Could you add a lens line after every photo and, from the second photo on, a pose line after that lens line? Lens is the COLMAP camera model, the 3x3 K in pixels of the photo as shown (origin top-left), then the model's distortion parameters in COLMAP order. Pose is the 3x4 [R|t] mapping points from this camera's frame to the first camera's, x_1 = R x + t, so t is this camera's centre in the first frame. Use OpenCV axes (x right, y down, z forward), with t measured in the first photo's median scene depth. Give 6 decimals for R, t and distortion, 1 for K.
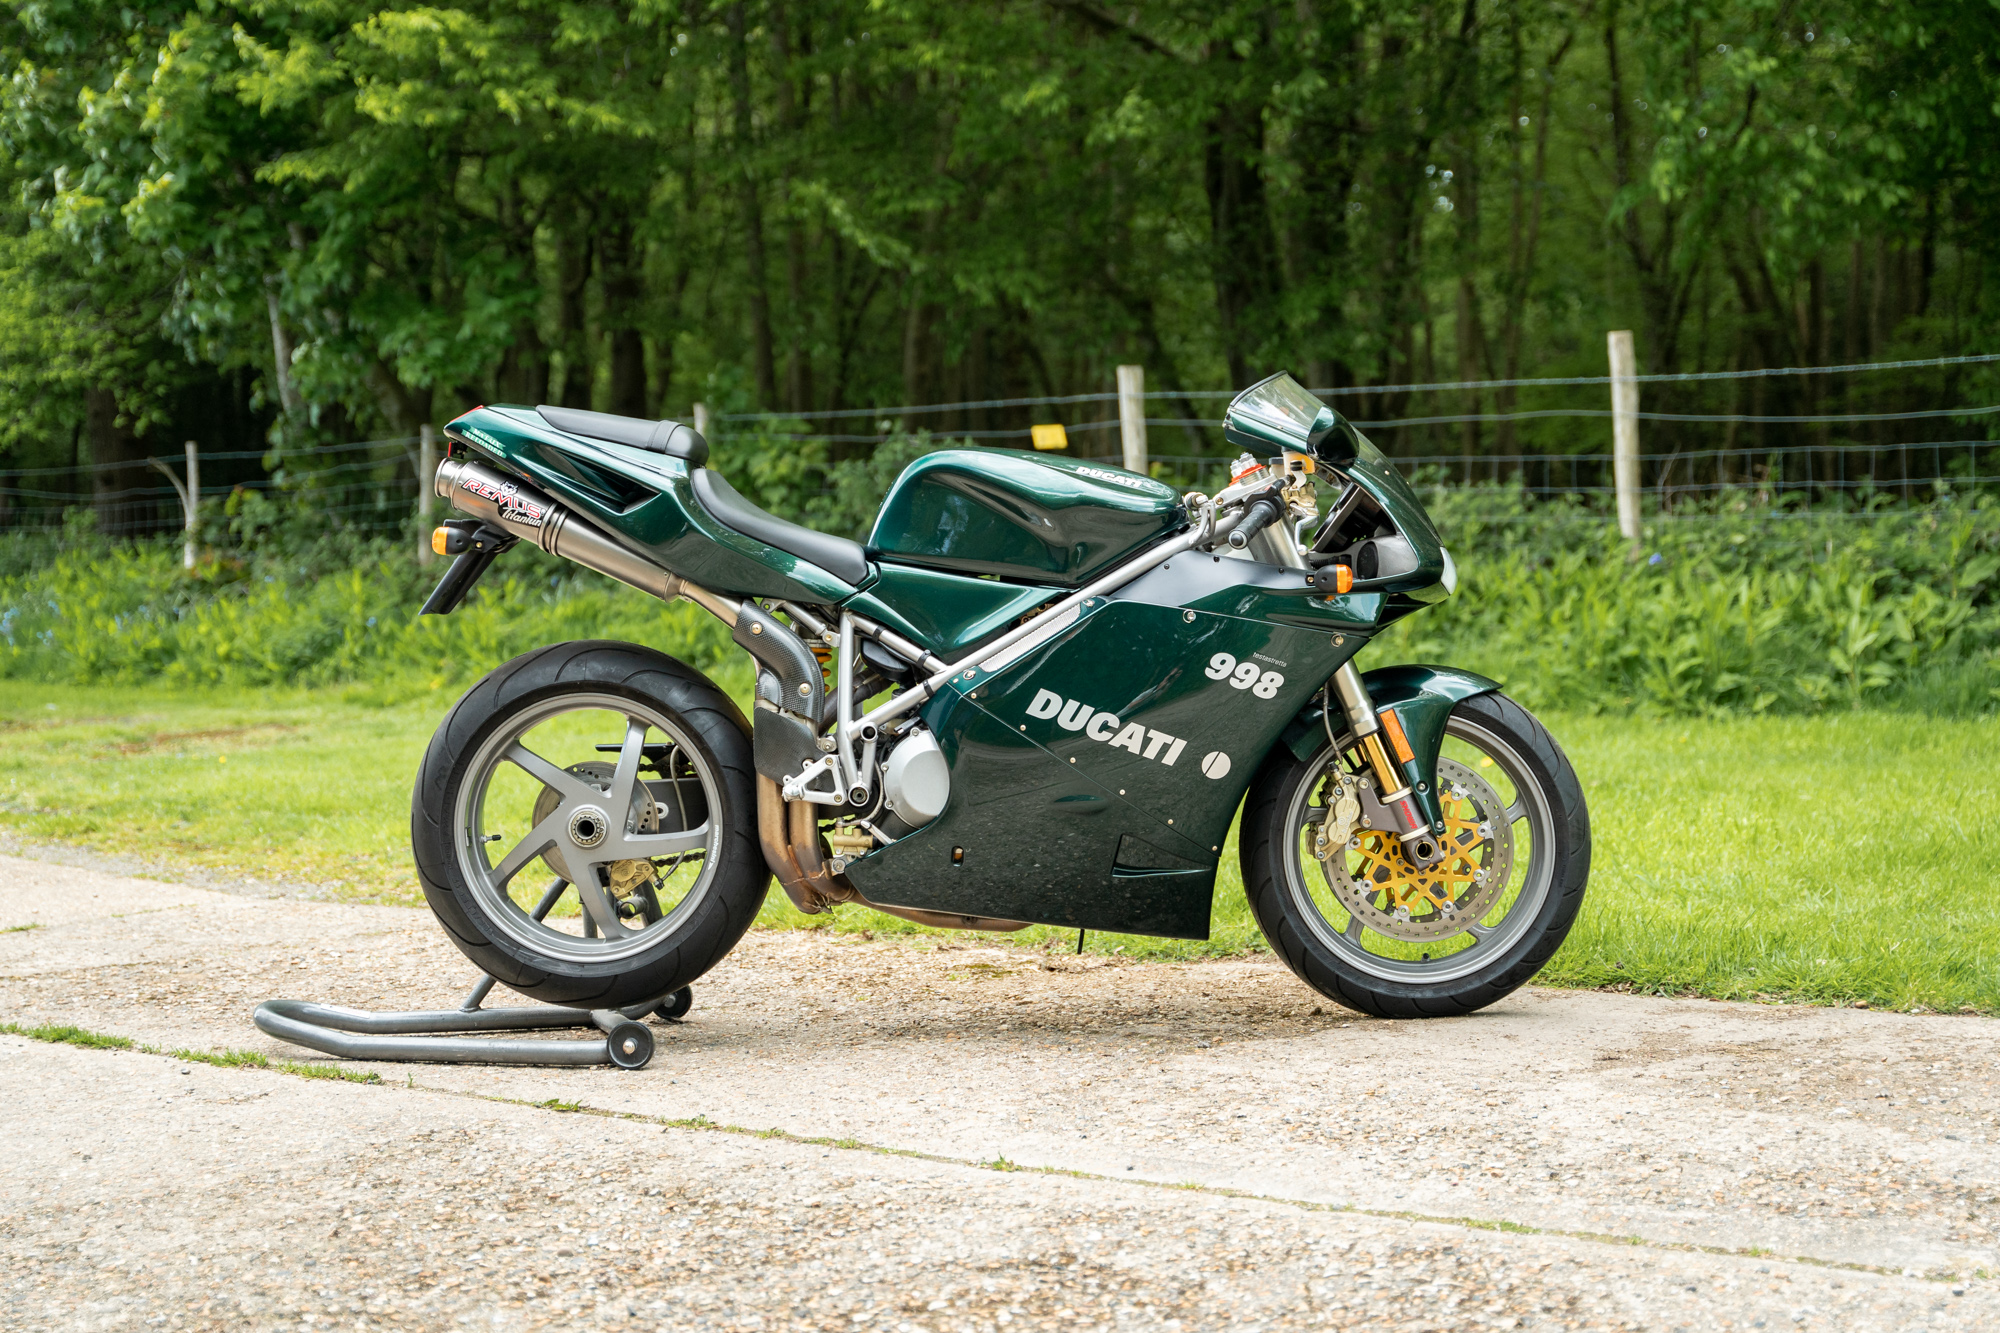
lens RADIAL K [[2996.3, 0, 1000.0], [0, 2996.3, 666.5], [0, 0, 1]] dist [-0.025526, -0.050065]
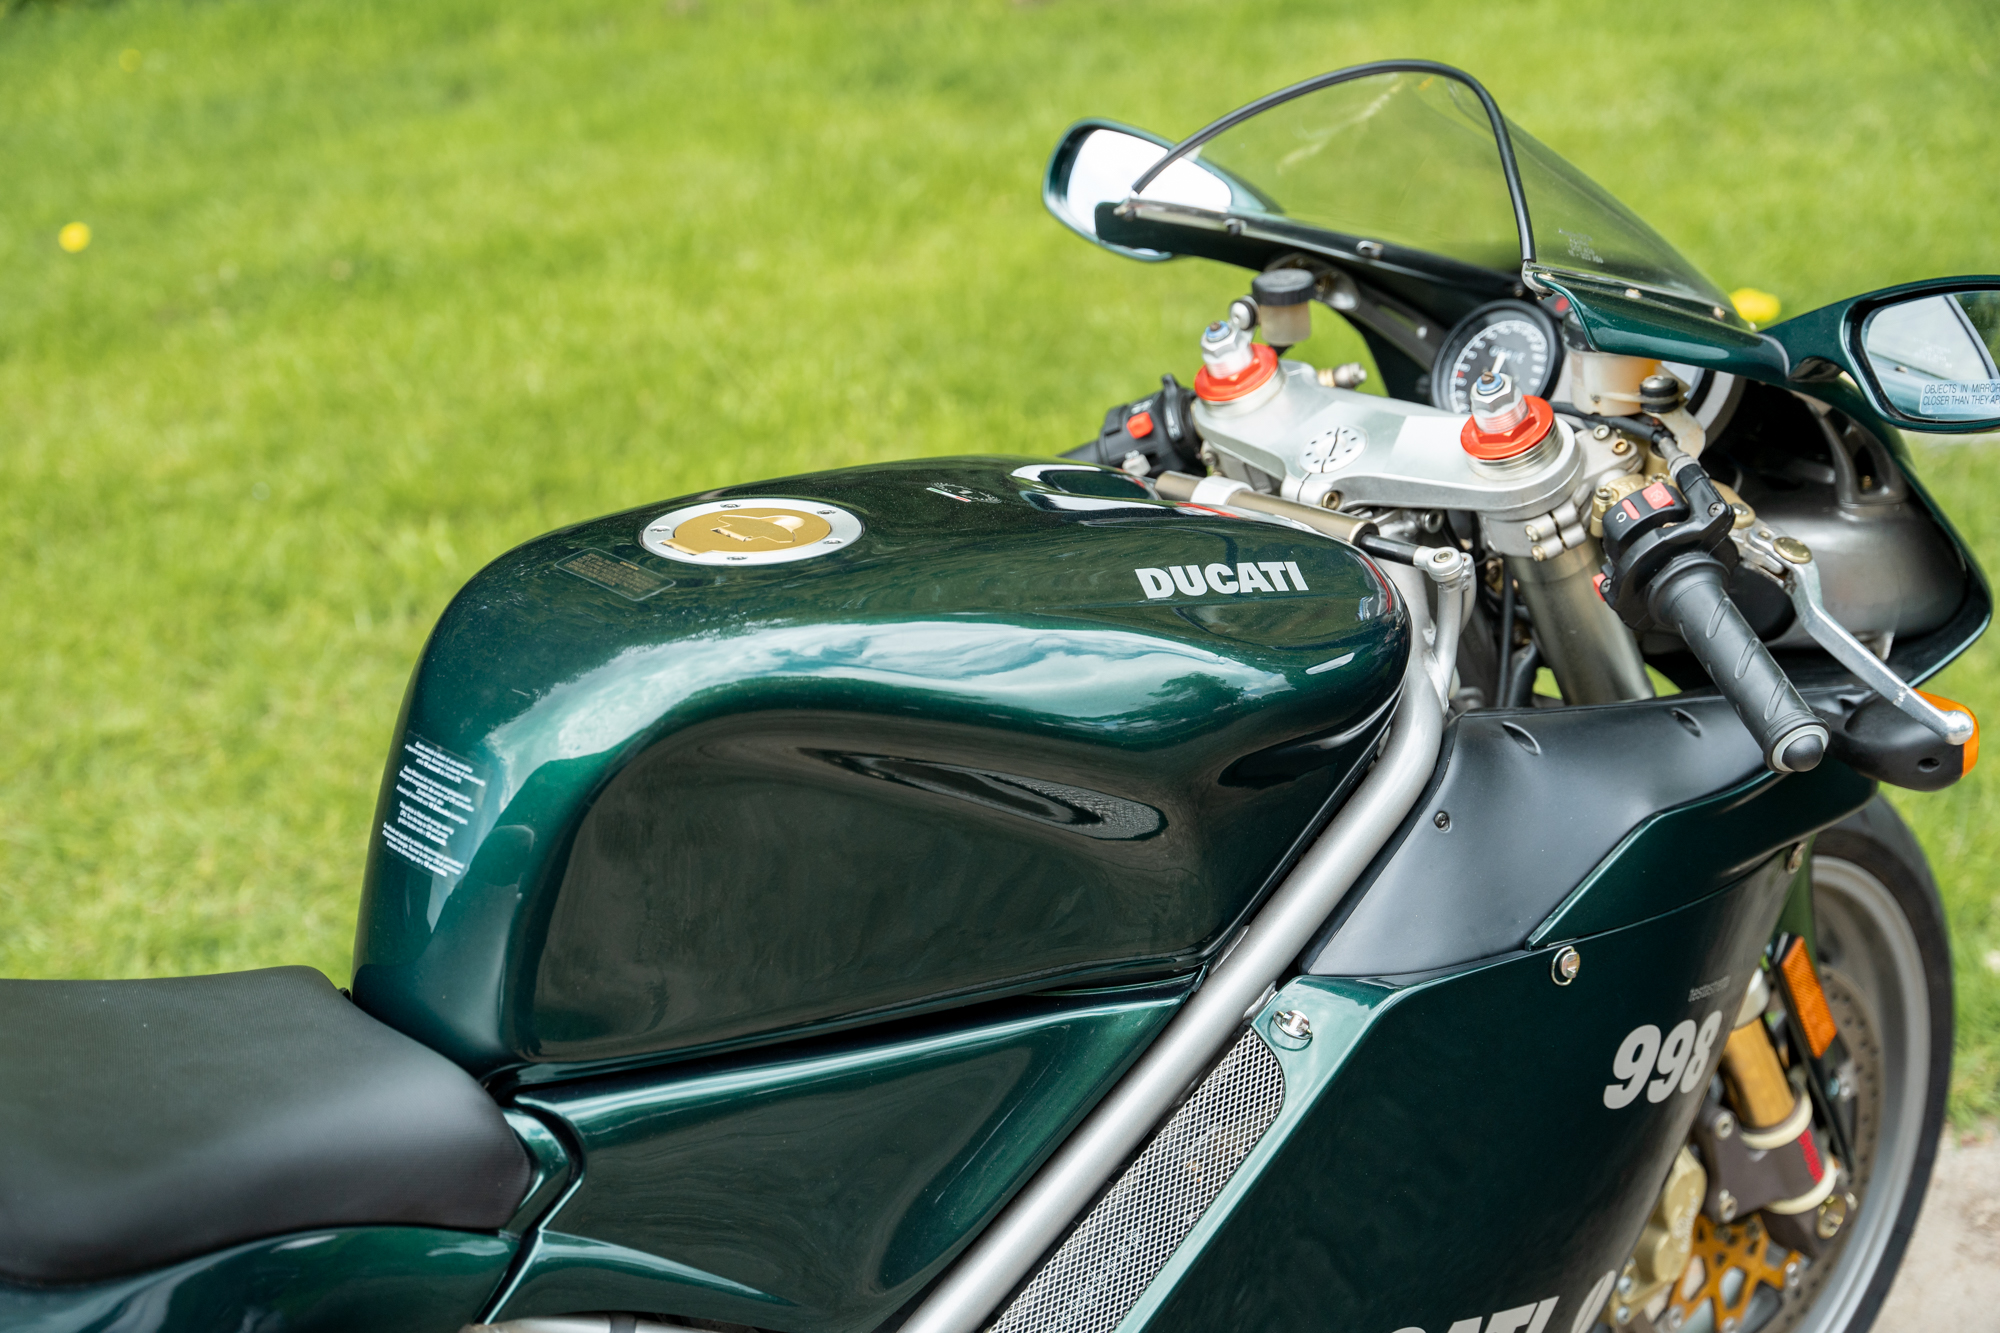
lens RADIAL K [[2903.9, 0, 1000.0], [0, 2903.9, 666.5], [0, 0, 1]] dist [0.009217, -0.004033]
pose [[0.749936, -0.311793, 0.583422, -0.151172], [0.099830, 0.925197, 0.366122, -0.163430], [-0.653934, -0.216325, 0.724964, 0.802628]]
